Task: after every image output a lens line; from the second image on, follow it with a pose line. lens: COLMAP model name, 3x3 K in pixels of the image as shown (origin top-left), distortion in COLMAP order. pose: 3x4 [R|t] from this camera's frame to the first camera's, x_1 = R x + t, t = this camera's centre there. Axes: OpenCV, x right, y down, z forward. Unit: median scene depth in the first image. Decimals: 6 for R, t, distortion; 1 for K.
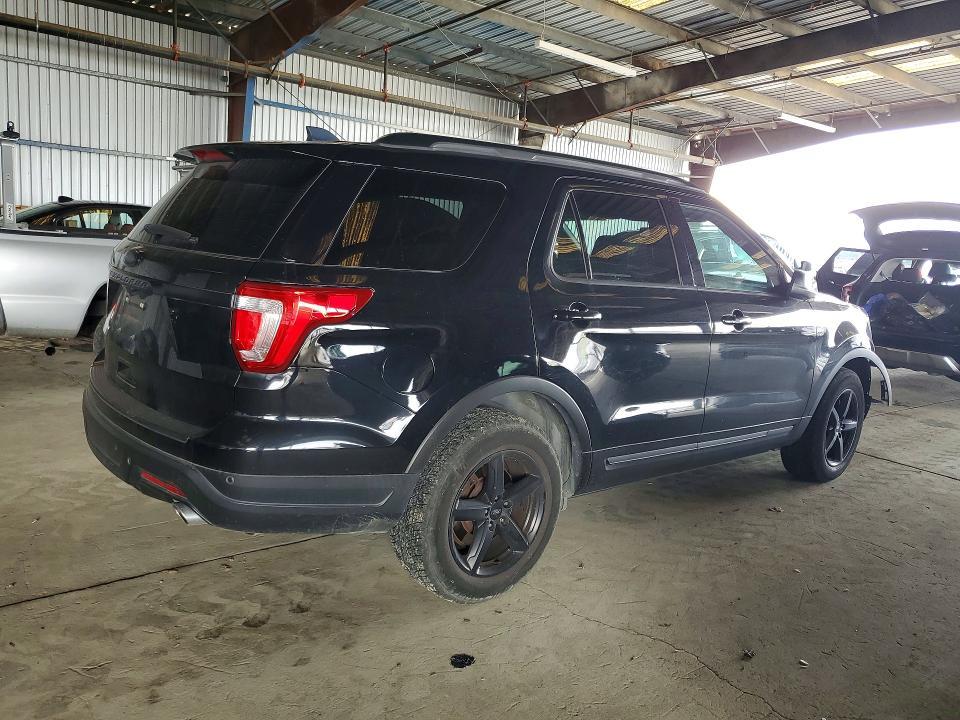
lens RADIAL K [[759.8, 0, 480.0], [0, 759.8, 360.0], [0, 0, 1]] dist [0.013843, 0.006732]
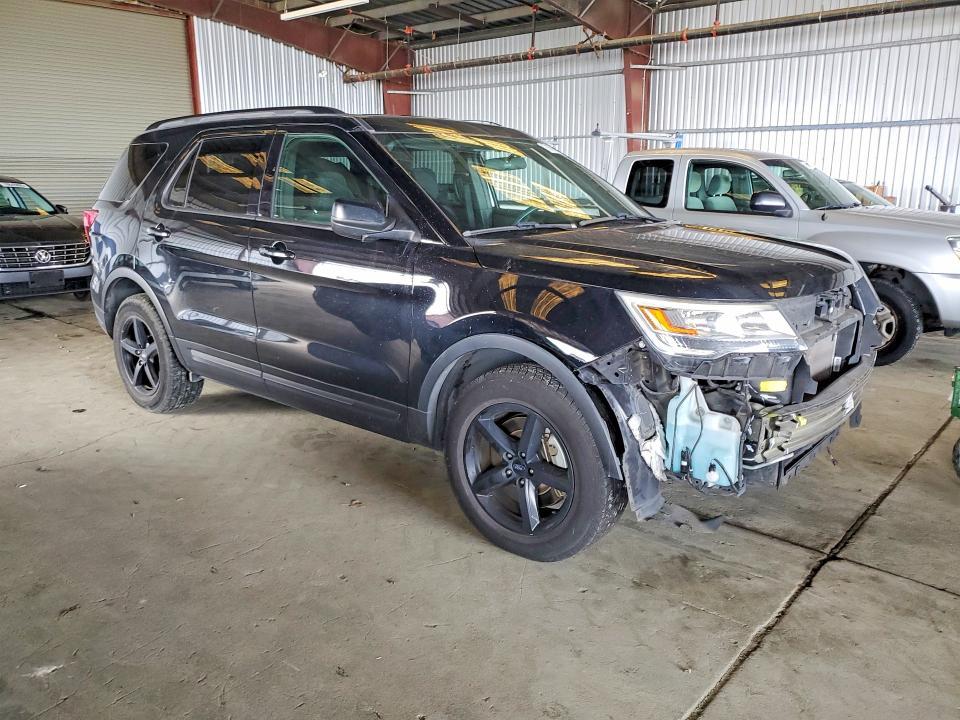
lens RADIAL K [[759.8, 0, 480.0], [0, 759.8, 360.0], [0, 0, 1]] dist [0.013843, 0.006732]
pose [[0.159562, 0.158213, -0.974427, 1.213330], [-0.154087, 0.978967, 0.133719, -0.078946], [0.975088, 0.128810, 0.180584, 1.010443]]
